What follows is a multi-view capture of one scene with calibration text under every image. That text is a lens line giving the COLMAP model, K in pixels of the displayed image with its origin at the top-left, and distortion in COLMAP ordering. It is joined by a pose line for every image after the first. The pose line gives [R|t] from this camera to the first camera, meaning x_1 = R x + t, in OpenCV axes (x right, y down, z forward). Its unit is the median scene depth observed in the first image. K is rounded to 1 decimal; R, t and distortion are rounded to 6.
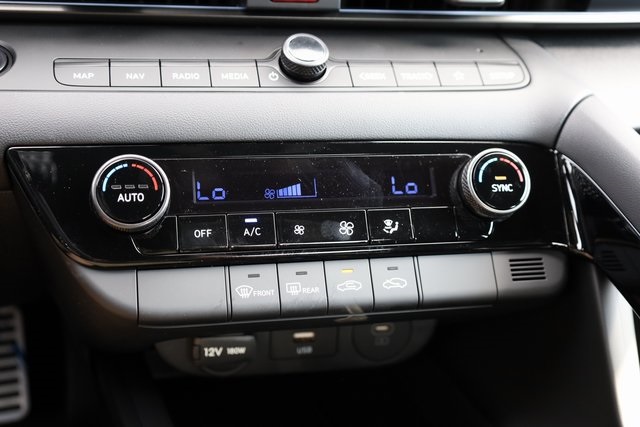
lens RADIAL K [[800.1, 0, 322.3], [0, 800.1, 217.8], [0, 0, 1]] dist [-0.003265, 0.000000]
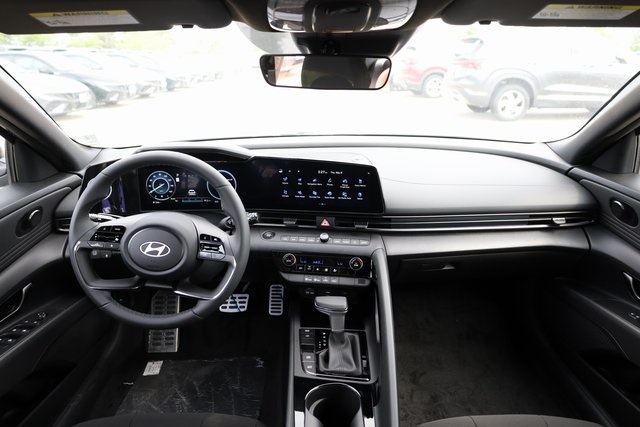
lens RADIAL K [[439.9, 0, 320.4], [0, 439.9, 210.8], [0, 0, 1]] dist [-0.016230, 0.004665]
pose [[0.929363, 0.046512, -0.366226, 1.046693], [-0.091797, 0.989989, -0.107218, -0.058950], [0.357573, 0.133263, 0.924328, -1.792004]]
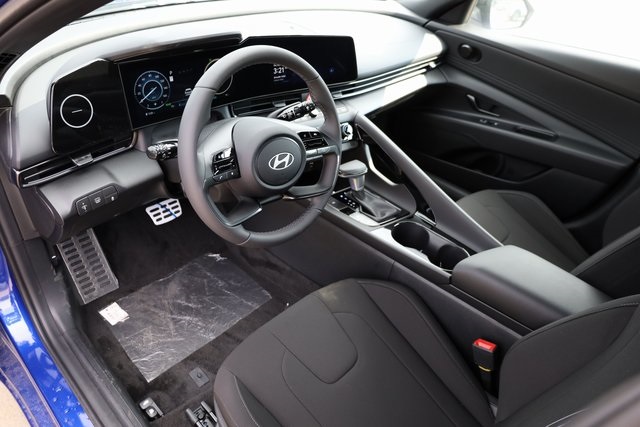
lens RADIAL K [[439.9, 0, 318.3], [0, 439.9, 216.1], [0, 0, 1]] dist [-0.016230, 0.004665]
pose [[0.913931, -0.215949, 0.343652, -1.235720], [0.131814, 0.958732, 0.251908, -0.285424], [-0.383870, -0.184928, 0.904680, -1.977006]]
